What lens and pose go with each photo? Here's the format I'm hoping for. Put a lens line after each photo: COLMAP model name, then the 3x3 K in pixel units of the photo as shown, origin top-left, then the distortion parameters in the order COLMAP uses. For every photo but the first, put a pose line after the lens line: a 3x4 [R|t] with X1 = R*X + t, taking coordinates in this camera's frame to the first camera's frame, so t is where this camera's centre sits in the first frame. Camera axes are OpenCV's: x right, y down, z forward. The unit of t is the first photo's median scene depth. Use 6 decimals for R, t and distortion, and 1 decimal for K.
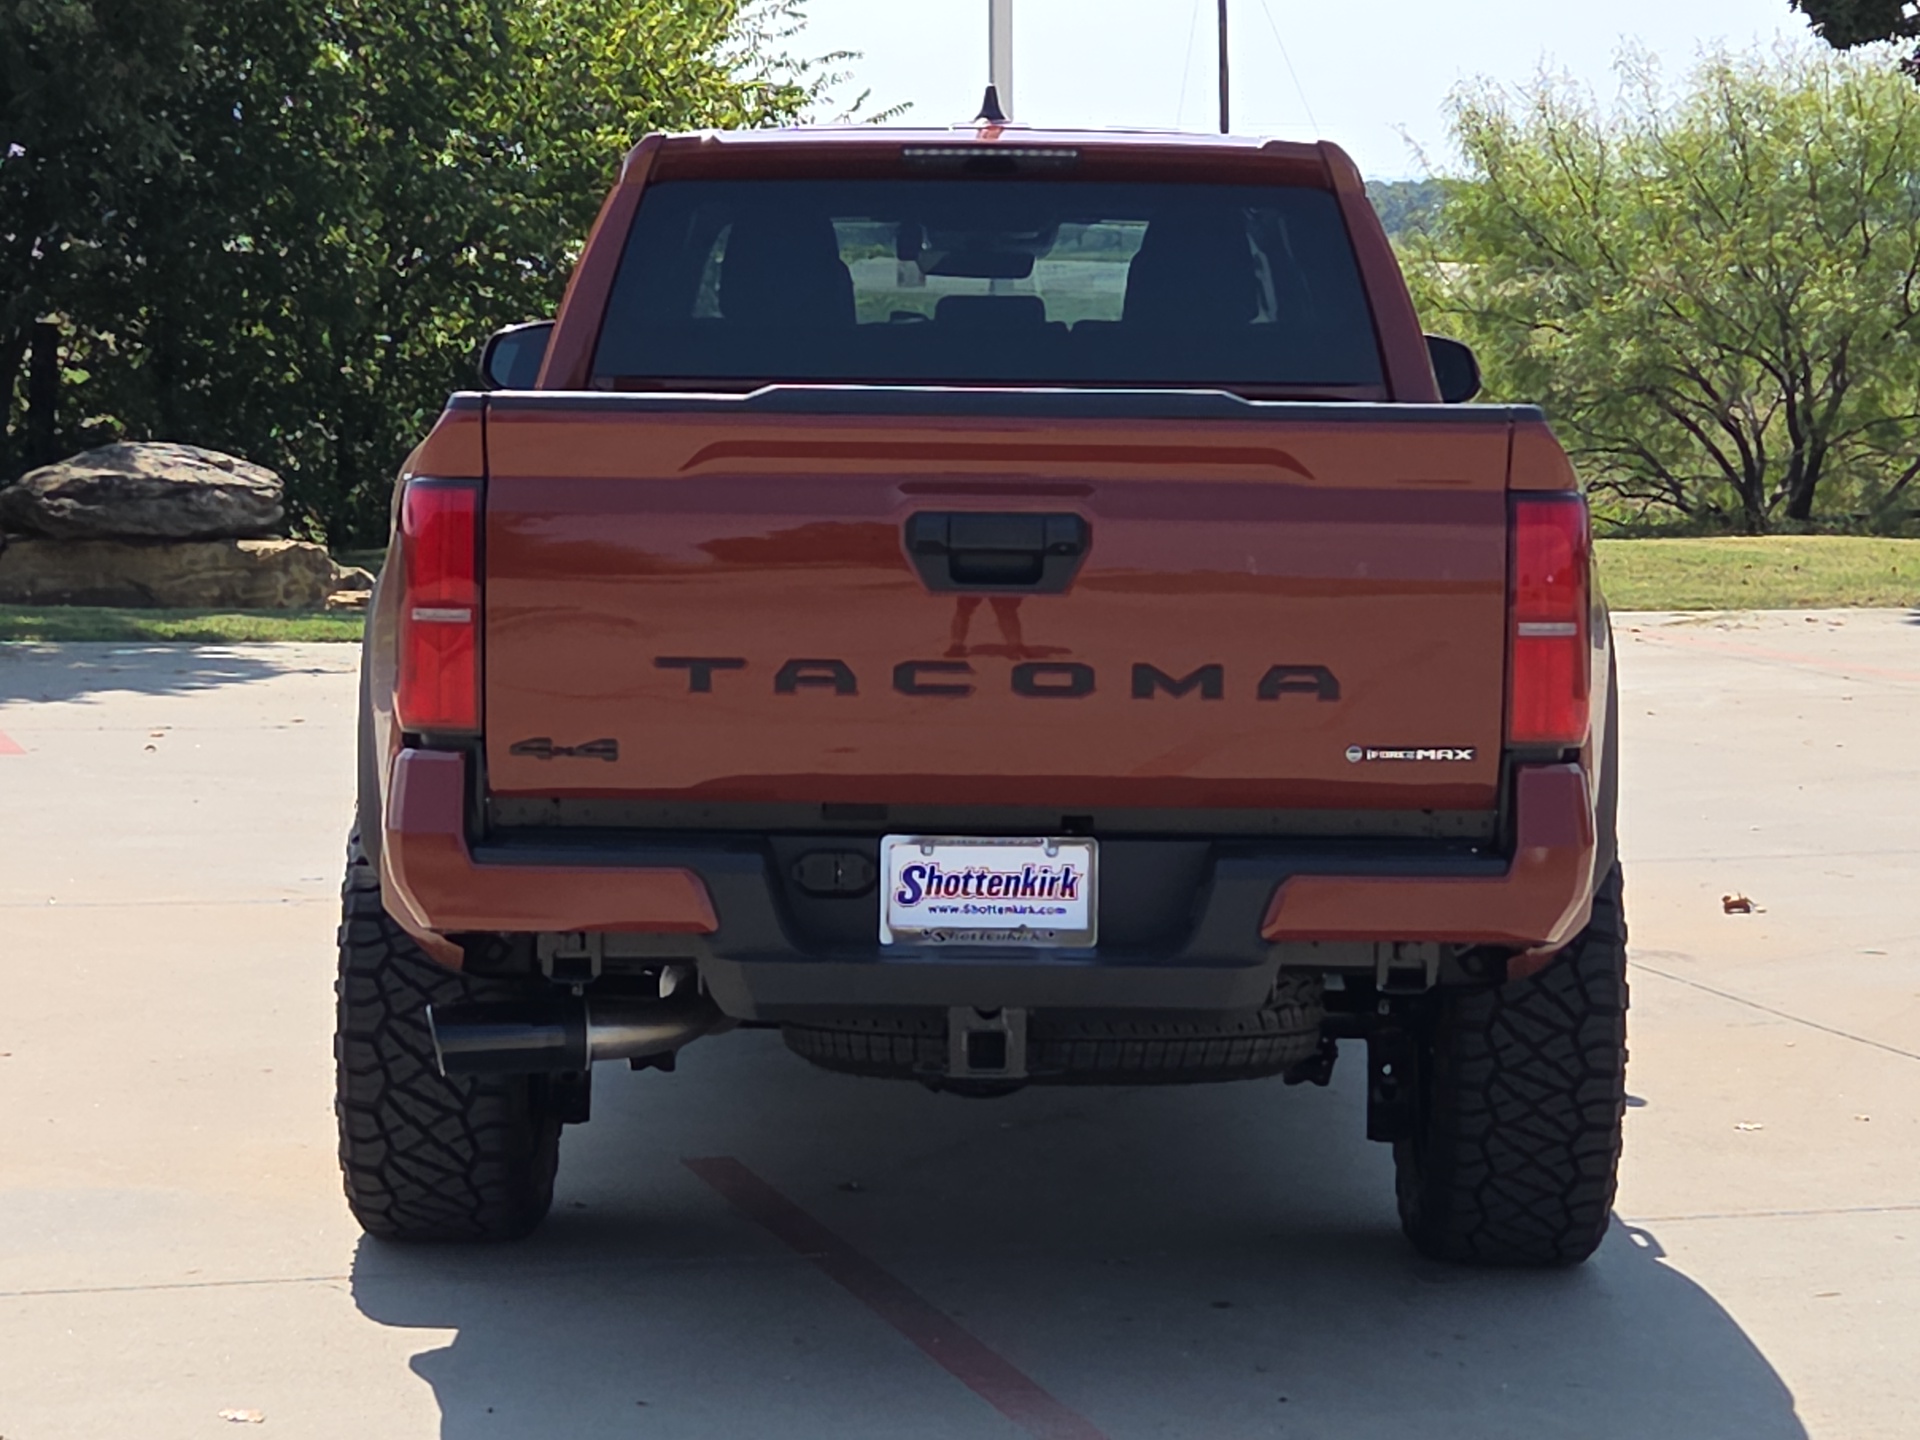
lens RADIAL K [[4024.9, 0, 960.0], [0, 4024.9, 720.0], [0, 0, 1]] dist [-0.043485, 2.468242]
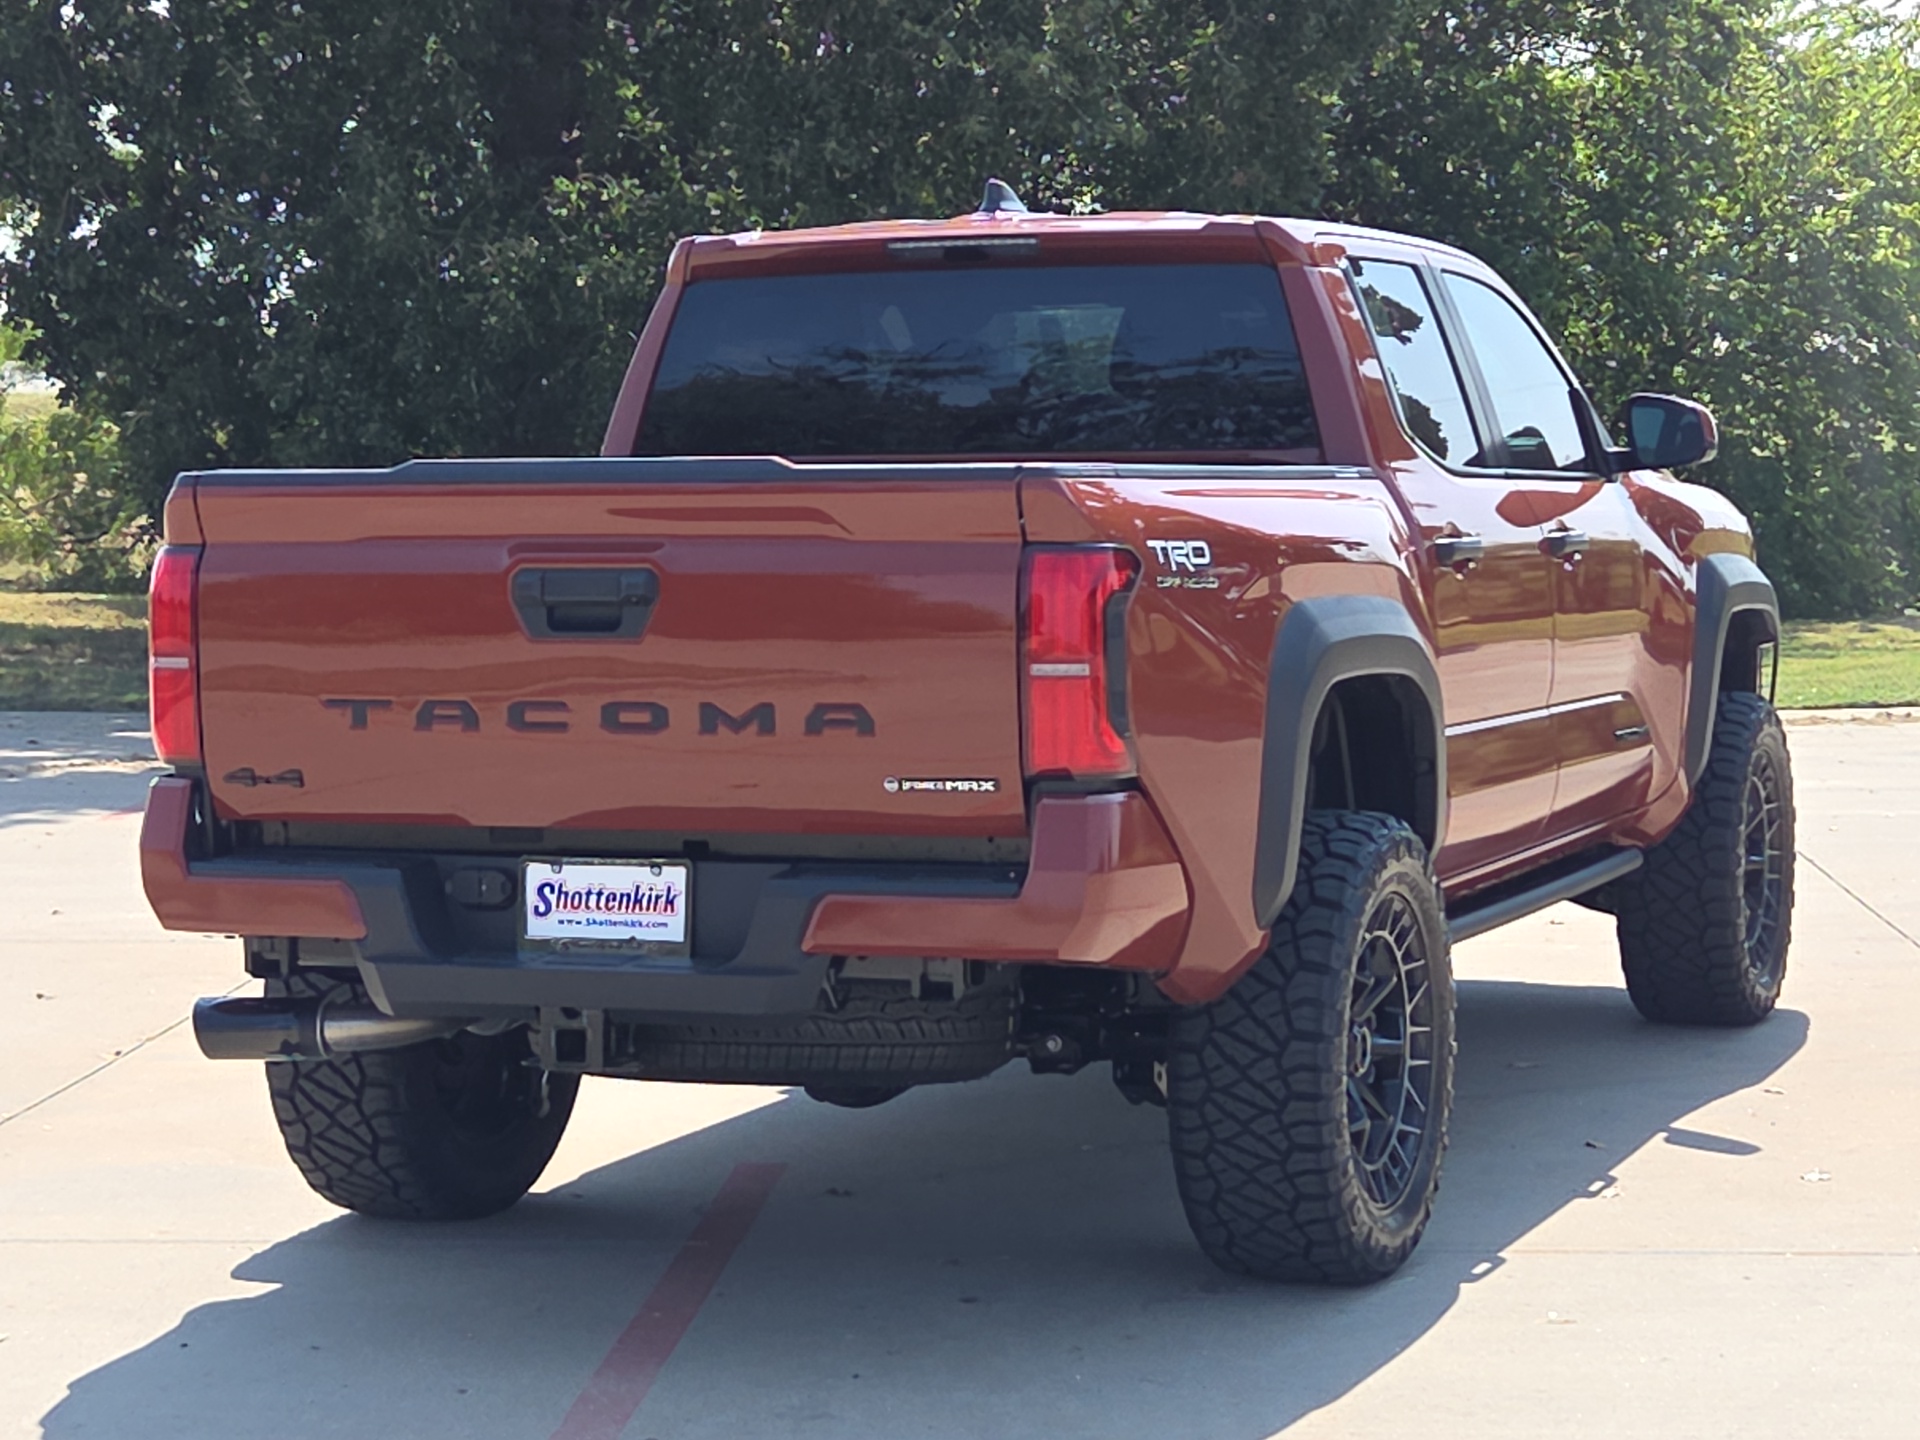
lens RADIAL K [[4024.9, 0, 960.0], [0, 4024.9, 720.0], [0, 0, 1]] dist [-0.043485, 2.468242]
pose [[0.938344, -0.001231, -0.345700, 0.489440], [-0.006219, 0.999772, -0.020441, 0.012937], [0.345646, 0.021331, 0.938122, -0.020847]]
